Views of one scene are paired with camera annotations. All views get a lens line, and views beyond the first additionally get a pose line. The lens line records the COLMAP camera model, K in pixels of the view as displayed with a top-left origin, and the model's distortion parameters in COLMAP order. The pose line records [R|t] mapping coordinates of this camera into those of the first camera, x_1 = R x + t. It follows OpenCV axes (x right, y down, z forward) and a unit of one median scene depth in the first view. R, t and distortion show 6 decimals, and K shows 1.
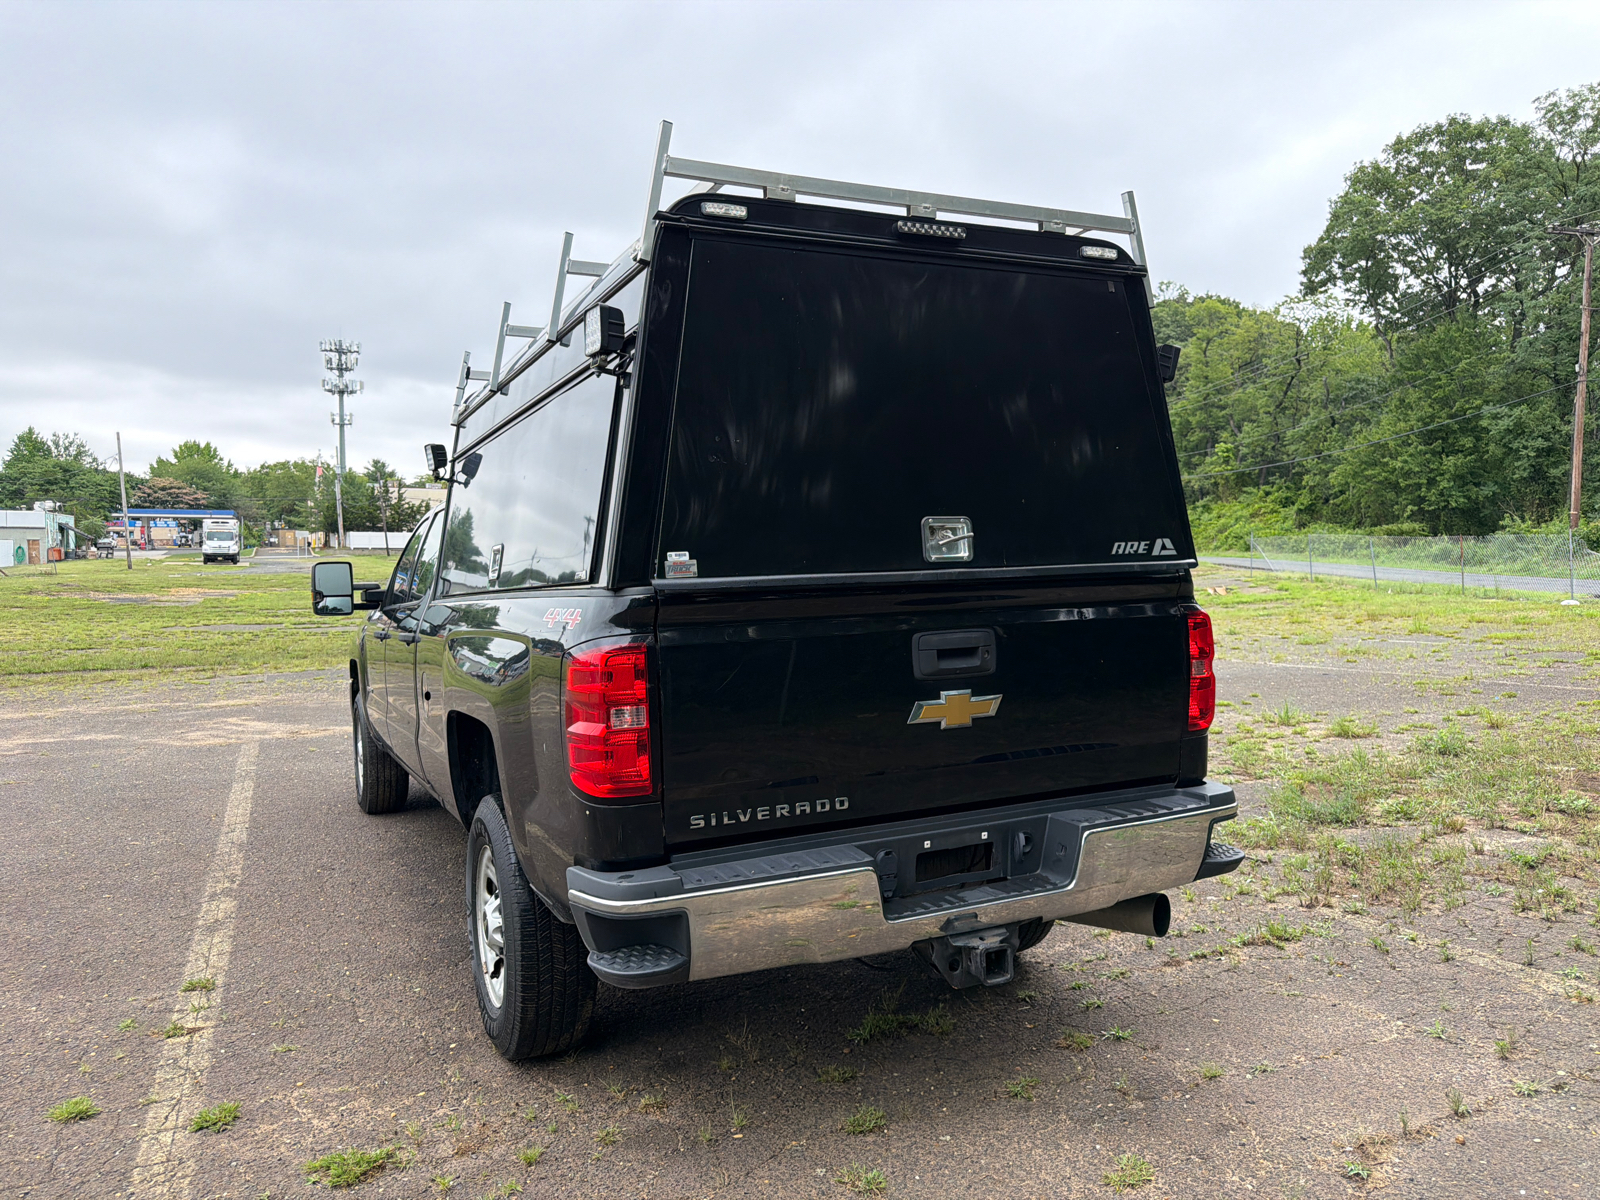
lens RADIAL K [[1129.5, 0, 798.6], [0, 1129.5, 609.0], [0, 0, 1]] dist [0.033320, -0.038176]
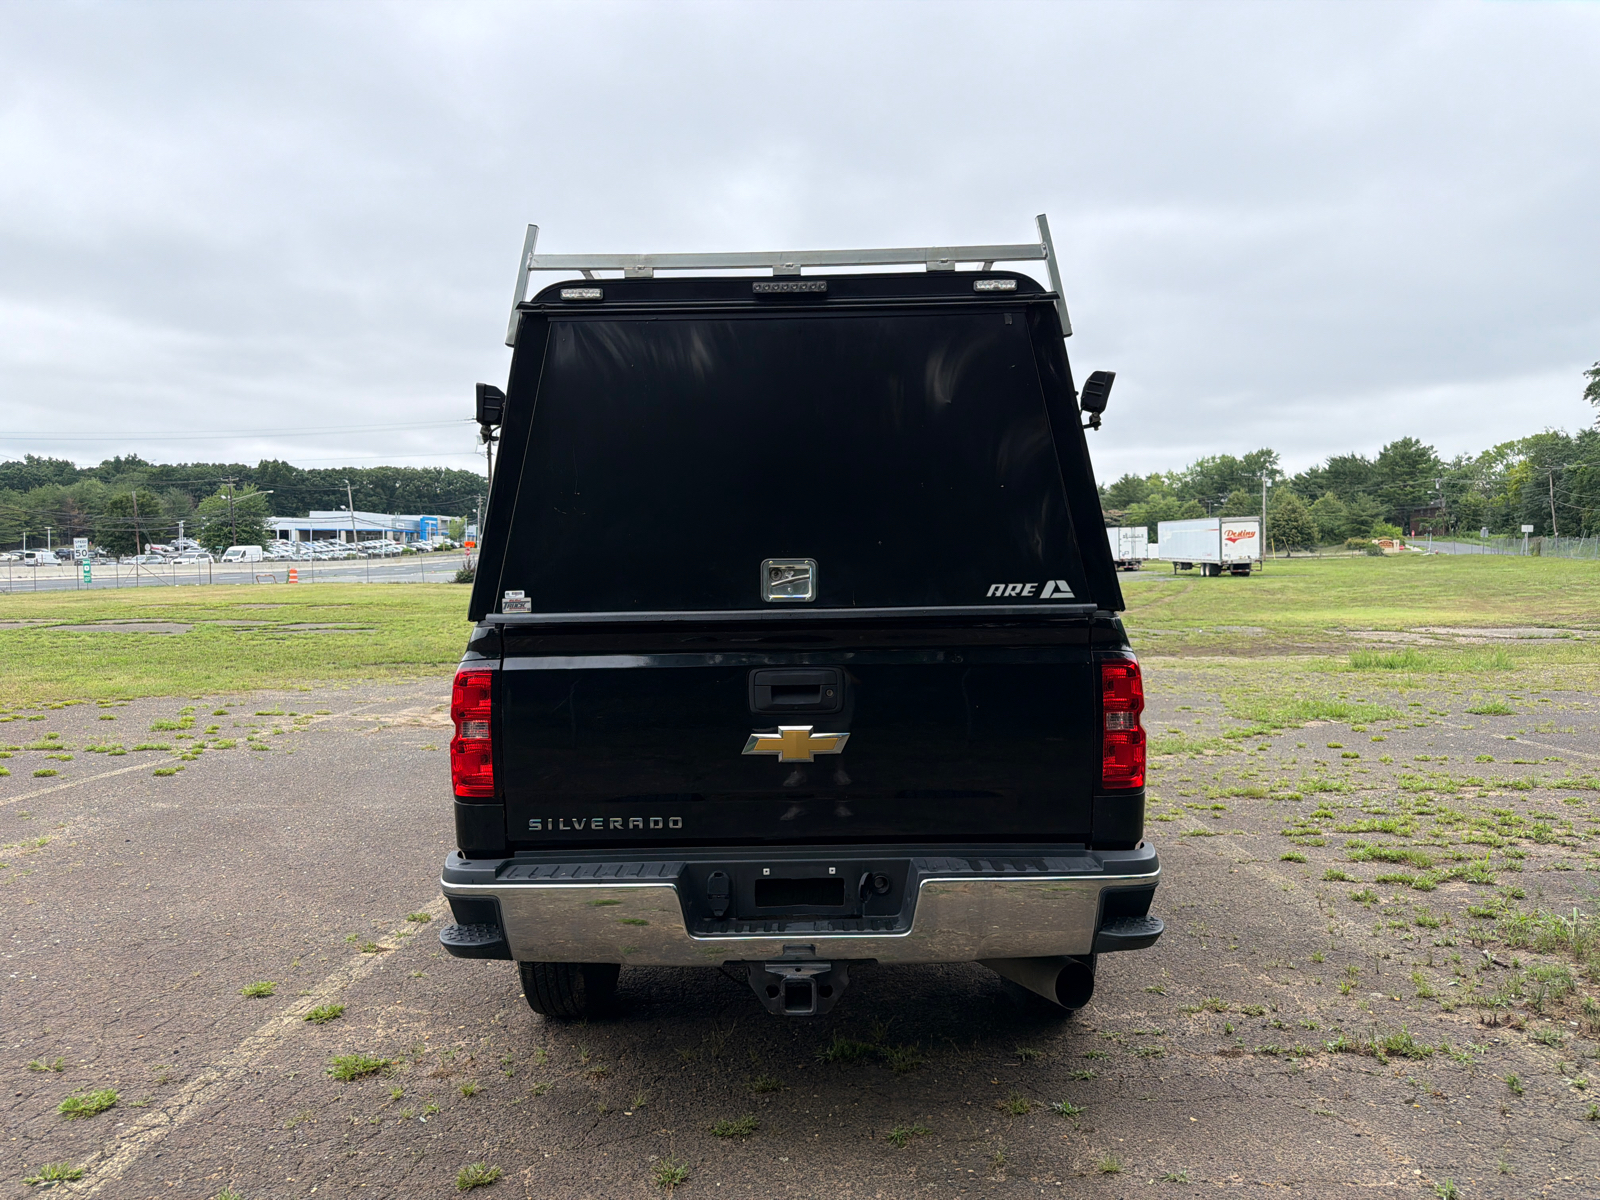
lens RADIAL K [[1129.5, 0, 803.4], [0, 1129.5, 598.6], [0, 0, 1]] dist [0.033320, -0.038176]
pose [[0.894267, 0.020691, -0.447055, 0.470856], [-0.028894, 0.999516, -0.011537, -0.025717], [0.446599, 0.023234, 0.894432, 0.056065]]
